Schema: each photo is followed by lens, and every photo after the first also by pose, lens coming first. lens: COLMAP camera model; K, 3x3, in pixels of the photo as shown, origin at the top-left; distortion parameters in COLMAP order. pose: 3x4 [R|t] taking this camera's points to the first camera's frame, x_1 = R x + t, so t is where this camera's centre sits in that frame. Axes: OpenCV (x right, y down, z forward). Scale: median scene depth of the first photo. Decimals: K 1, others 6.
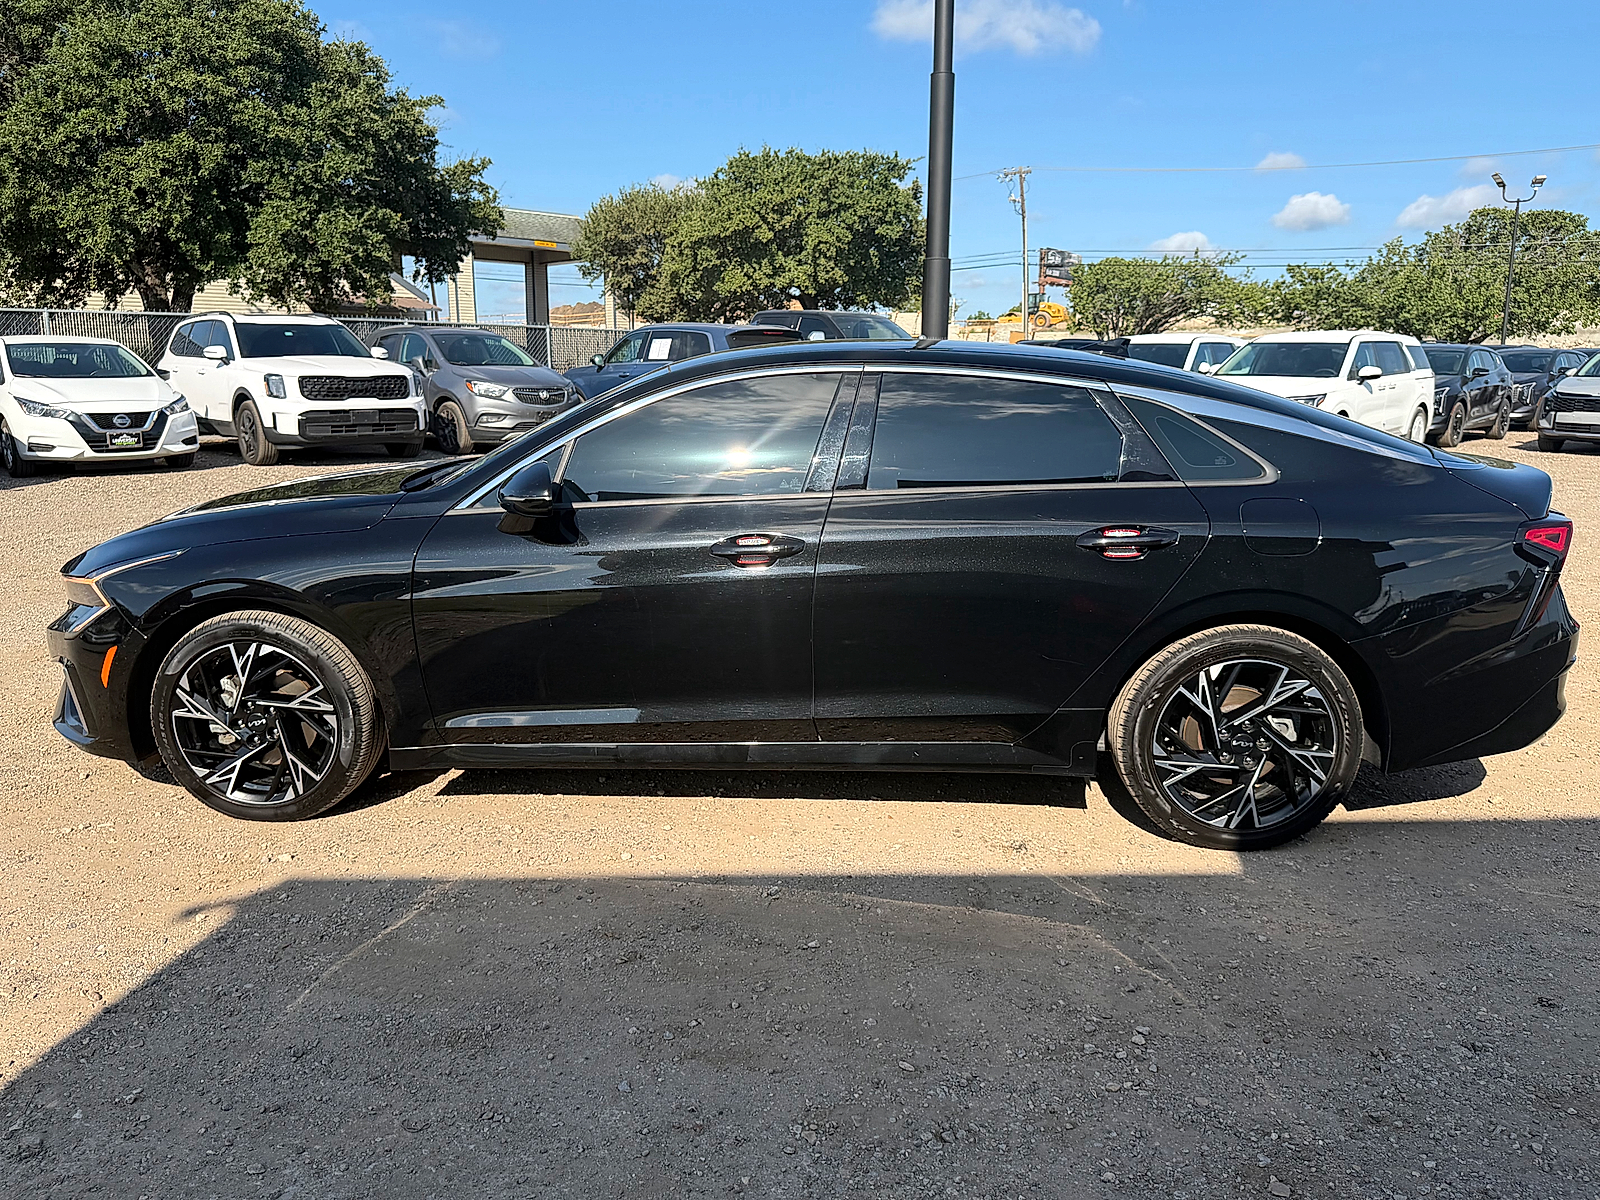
lens RADIAL K [[1177.1, 0, 800.0], [0, 1177.1, 600.0], [0, 0, 1]] dist [-0.044471, -0.000884]
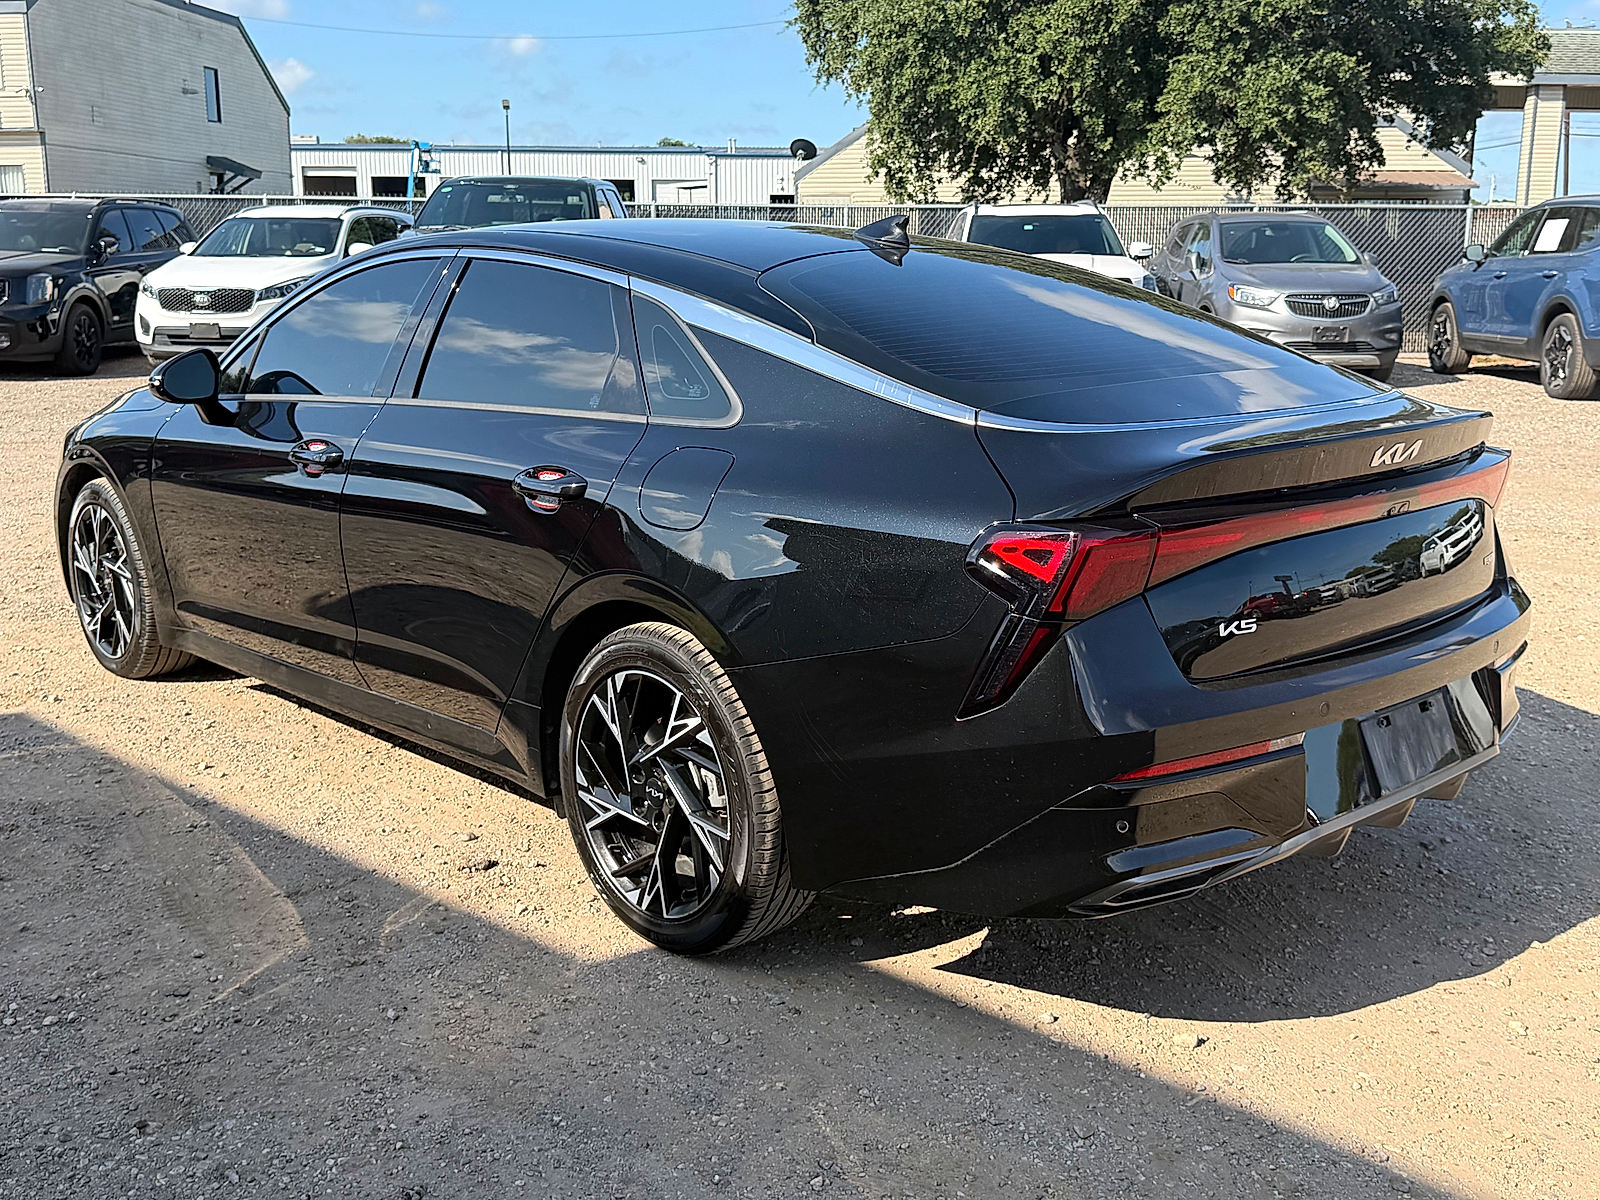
lens RADIAL K [[1596.4, 0, 800.0], [0, 1596.4, 600.0], [0, 0, 1]] dist [0.006826, -0.087801]
pose [[0.728212, 0.122539, -0.674308, 0.363222], [-0.116573, 0.991695, 0.054324, -0.017919], [0.675365, 0.039047, 0.736449, 0.119339]]
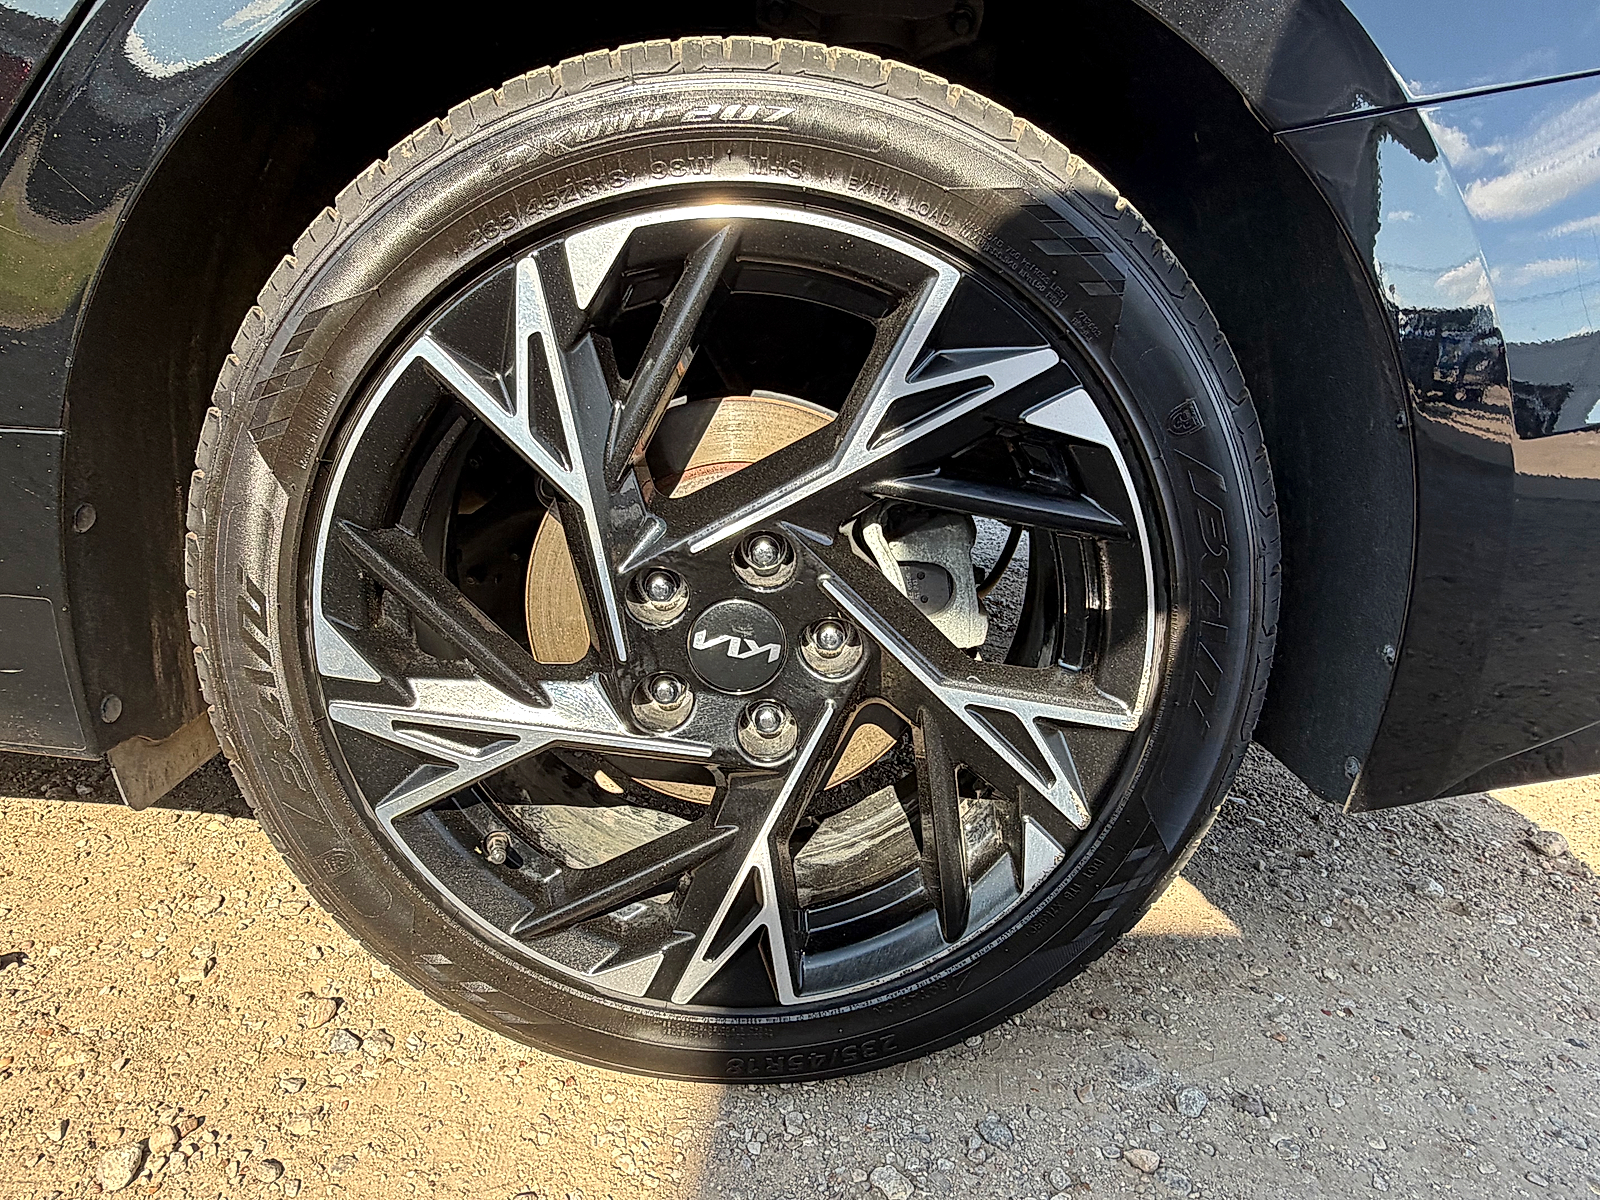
lens RADIAL K [[966.8, 0, 731.6], [0, 966.8, 683.4], [0, 0, 1]] dist [-0.000445, -0.000963]
pose [[0.993081, 0.045603, 0.108215, 0.121744], [-0.057743, 0.992046, 0.111847, 0.037280], [-0.102253, -0.117322, 0.987816, 0.278469]]
